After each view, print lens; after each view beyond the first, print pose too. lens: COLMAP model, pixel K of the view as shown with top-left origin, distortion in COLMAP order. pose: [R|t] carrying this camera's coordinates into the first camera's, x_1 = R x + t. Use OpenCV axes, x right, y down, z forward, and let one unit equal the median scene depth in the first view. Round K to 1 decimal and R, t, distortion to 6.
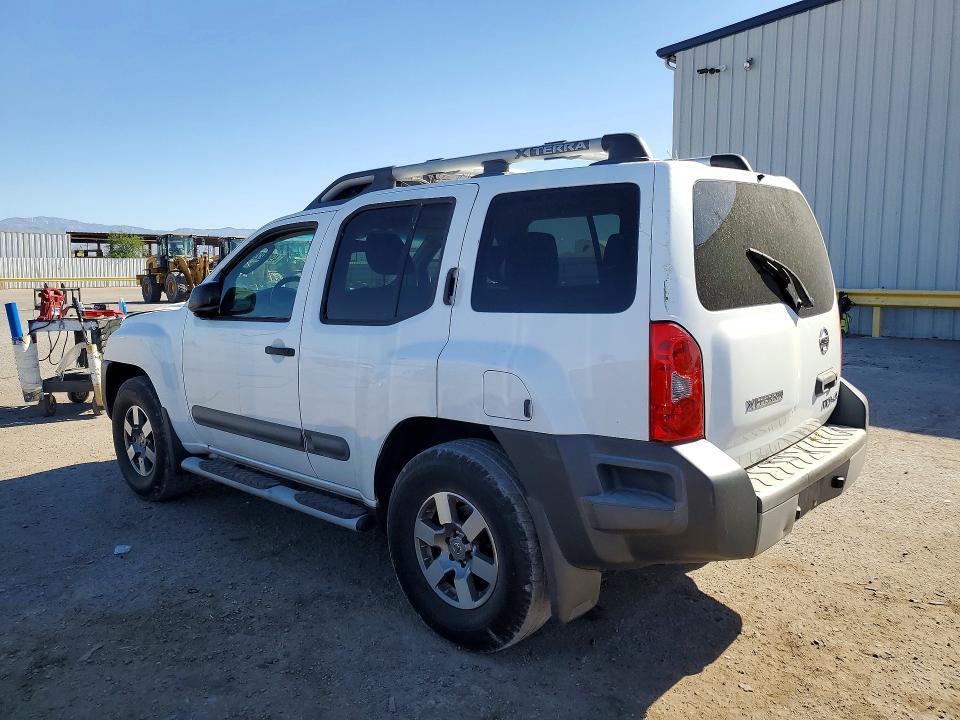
lens RADIAL K [[728.9, 0, 479.9], [0, 728.9, 358.1], [0, 0, 1]] dist [0.013301, 0.000169]
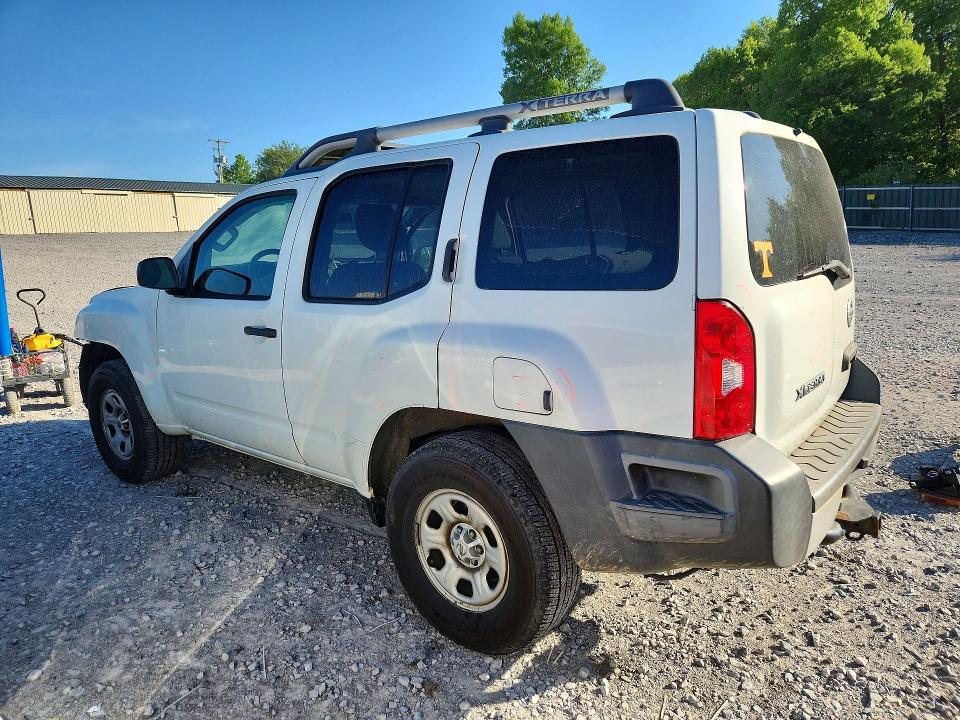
lens RADIAL K [[728.9, 0, 486.7], [0, 728.9, 381.0], [0, 0, 1]] dist [0.013301, 0.000169]
pose [[0.999379, -0.017830, 0.030407, -0.026096], [0.015657, 0.997405, 0.070272, -0.013395], [-0.031581, -0.069752, 0.997064, 0.101421]]
